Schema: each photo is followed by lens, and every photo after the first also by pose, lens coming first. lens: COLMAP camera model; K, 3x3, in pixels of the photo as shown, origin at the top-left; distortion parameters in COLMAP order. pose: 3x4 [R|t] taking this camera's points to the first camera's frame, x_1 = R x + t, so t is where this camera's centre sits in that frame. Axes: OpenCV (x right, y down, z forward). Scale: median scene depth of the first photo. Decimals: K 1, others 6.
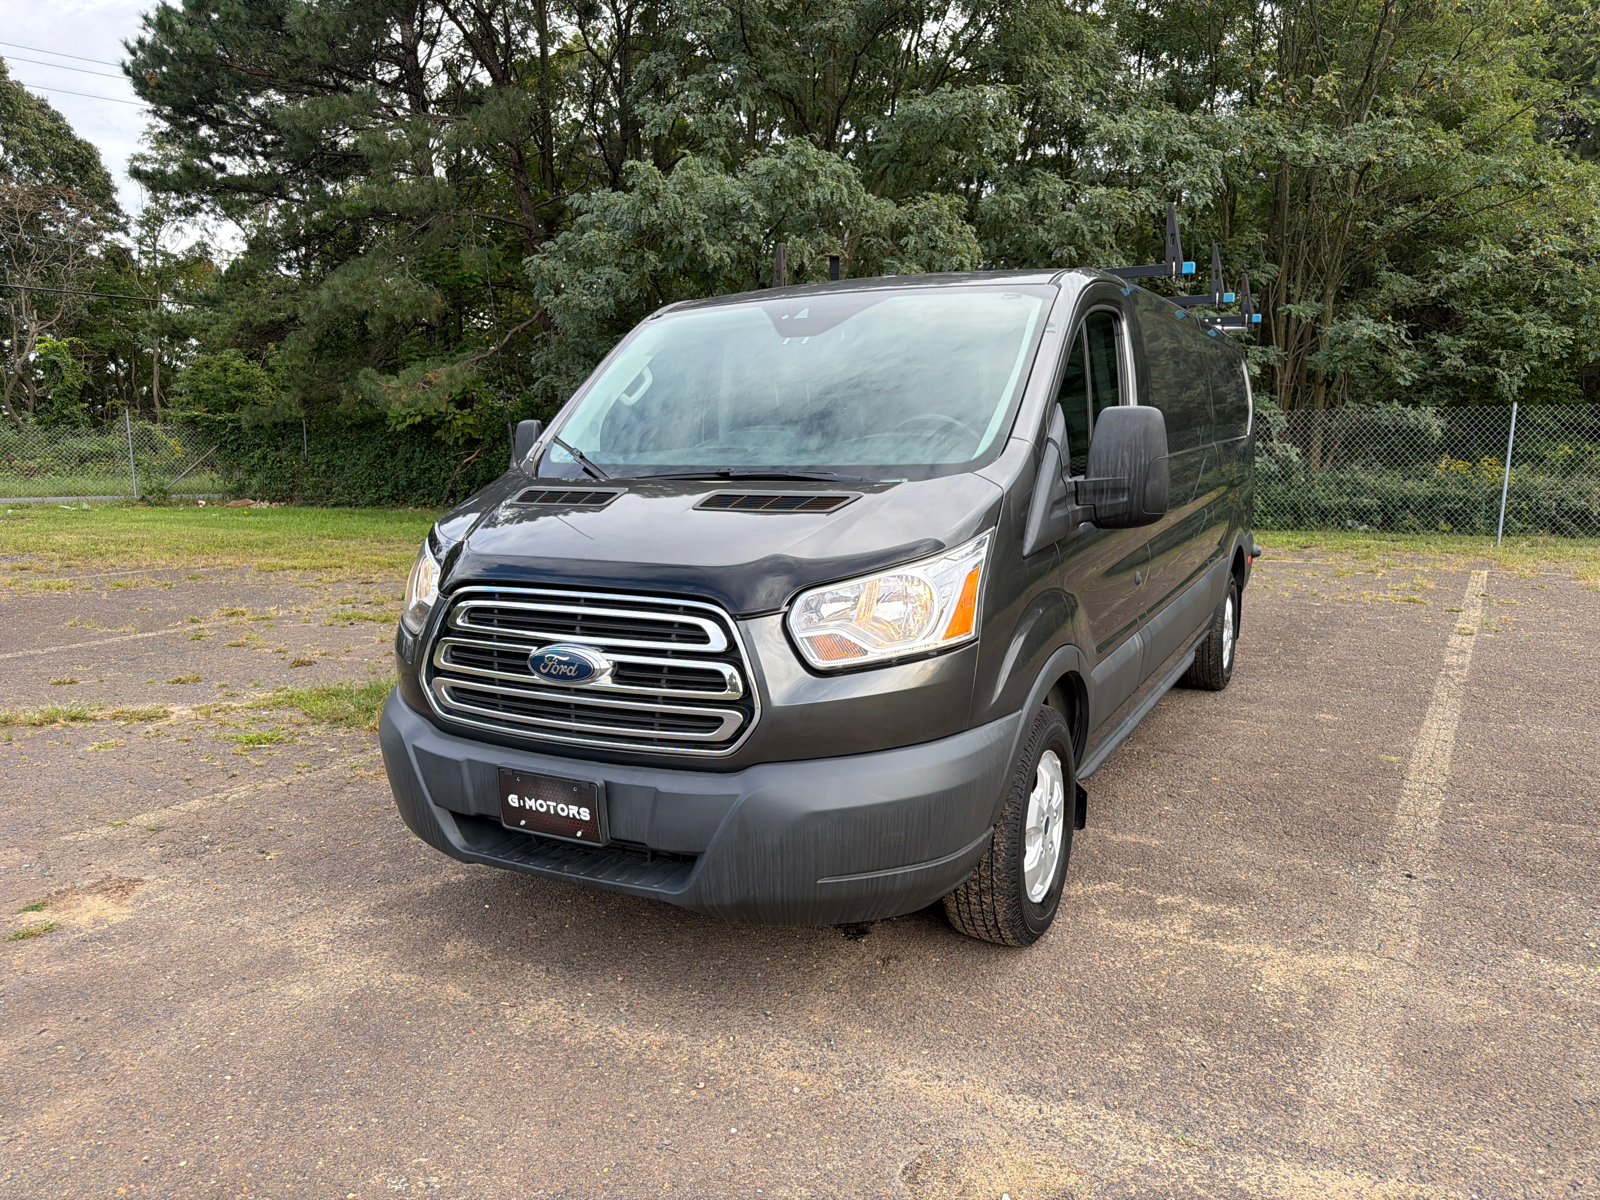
lens RADIAL K [[1148.8, 0, 807.5], [0, 1148.8, 621.4], [0, 0, 1]] dist [0.018216, -0.021172]
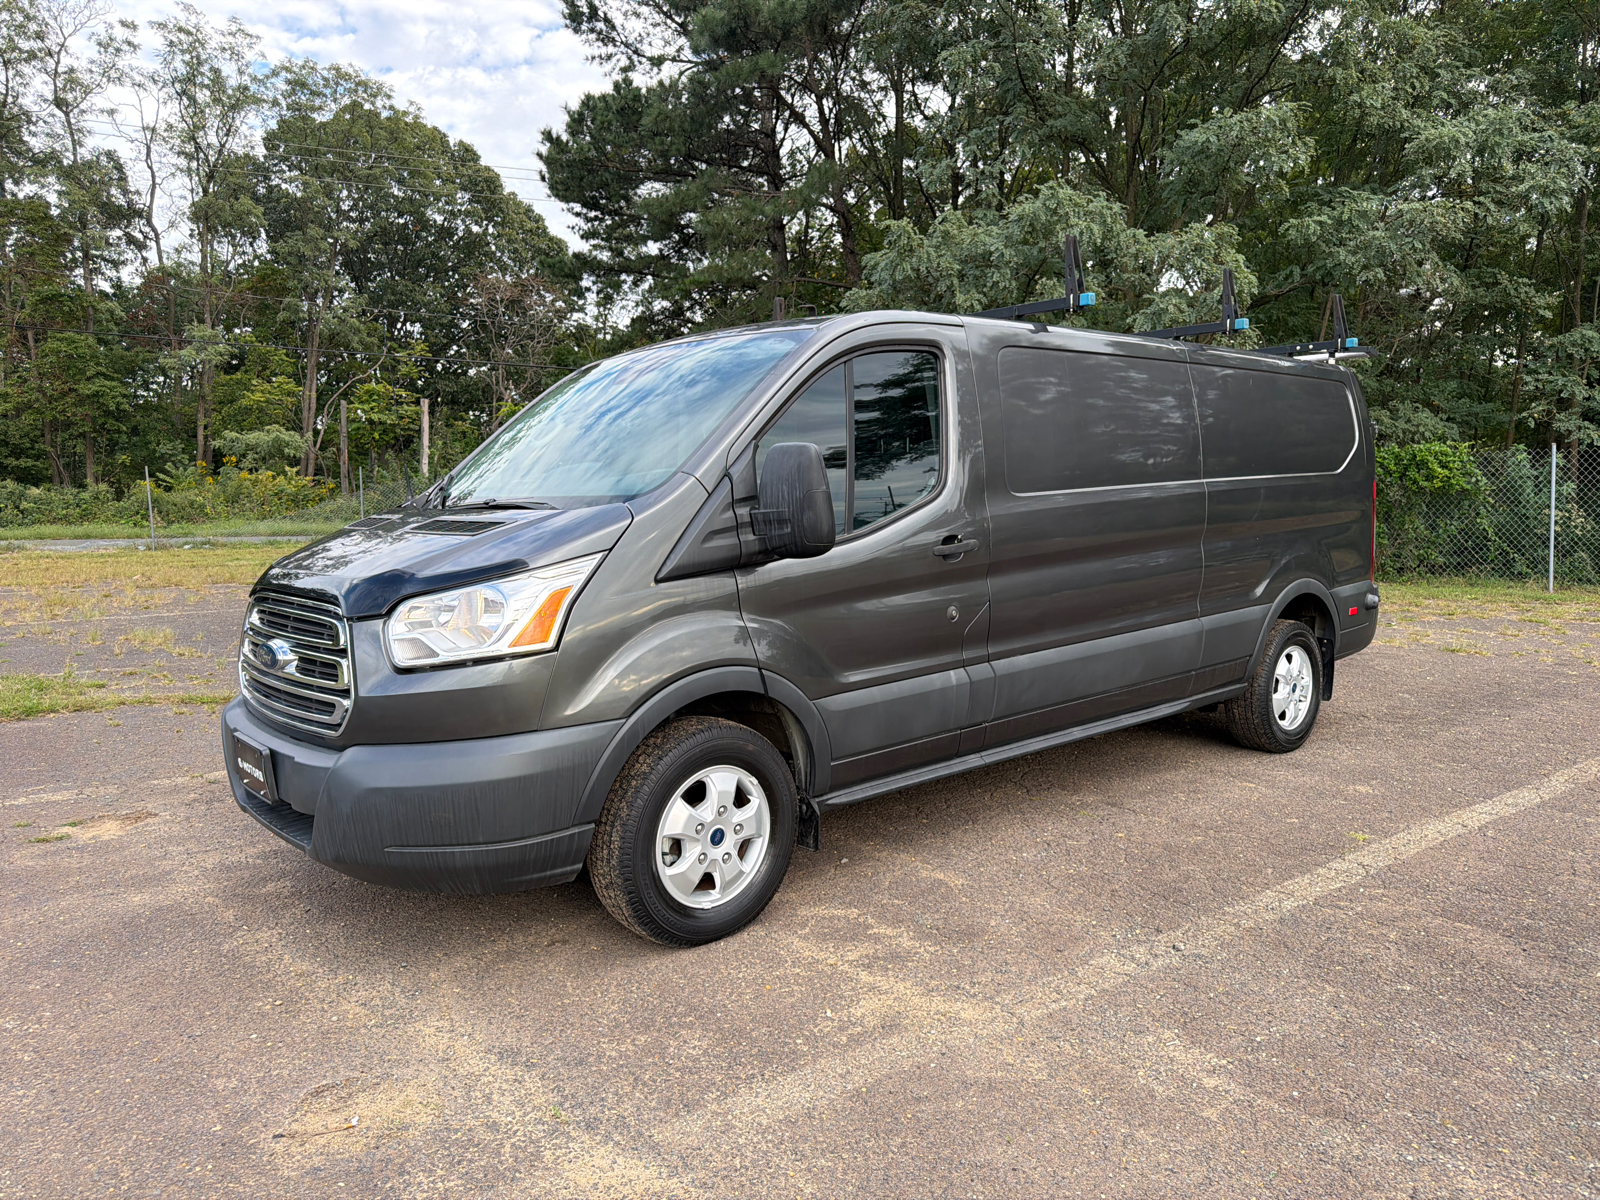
lens RADIAL K [[1148.8, 0, 799.1], [0, 1148.8, 625.3], [0, 0, 1]] dist [0.018216, -0.021172]
pose [[0.934050, 0.037958, -0.355120, 0.362368], [-0.051128, 0.998306, -0.027773, 0.004661], [0.353464, 0.044098, 0.934408, 0.019067]]
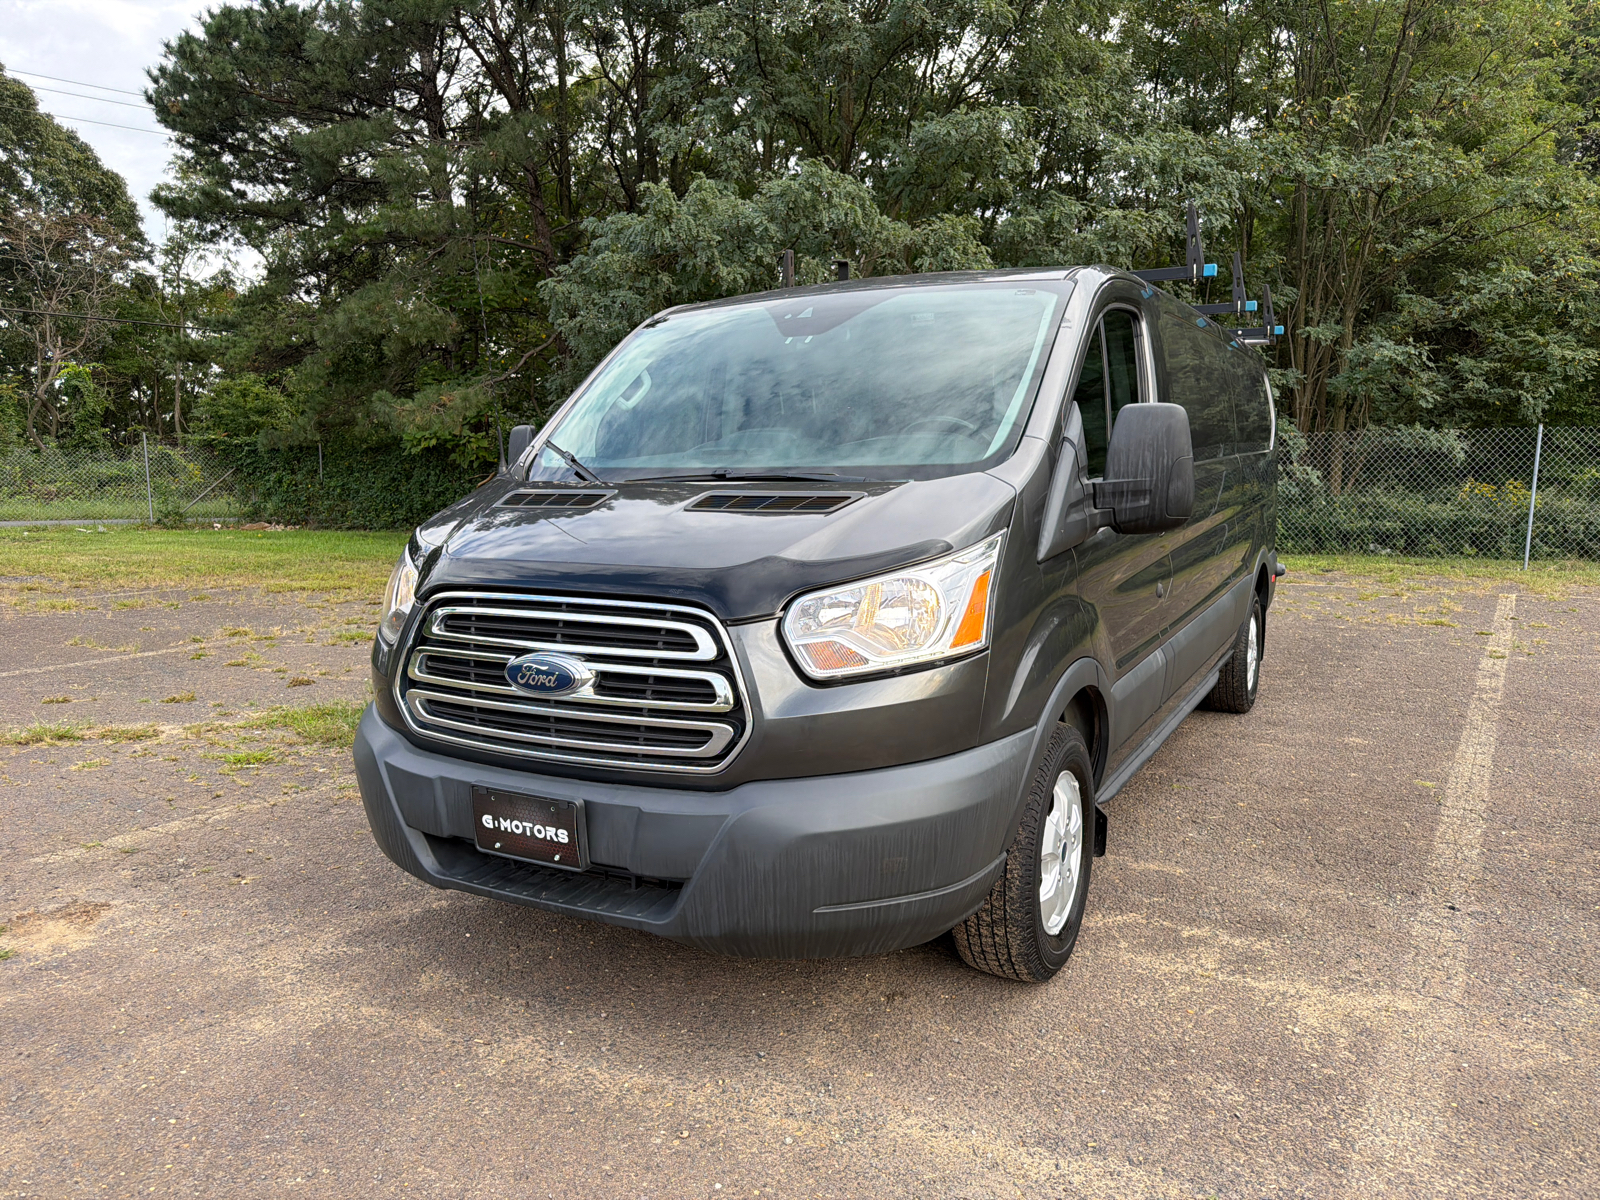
lens RADIAL K [[1148.8, 0, 810.5], [0, 1148.8, 618.0], [0, 0, 1]] dist [0.018216, -0.021172]
pose [[0.999926, 0.002714, -0.011847, 0.007347], [-0.003025, 0.999649, -0.026330, 0.007447], [0.011771, 0.026364, 0.999583, 0.033511]]
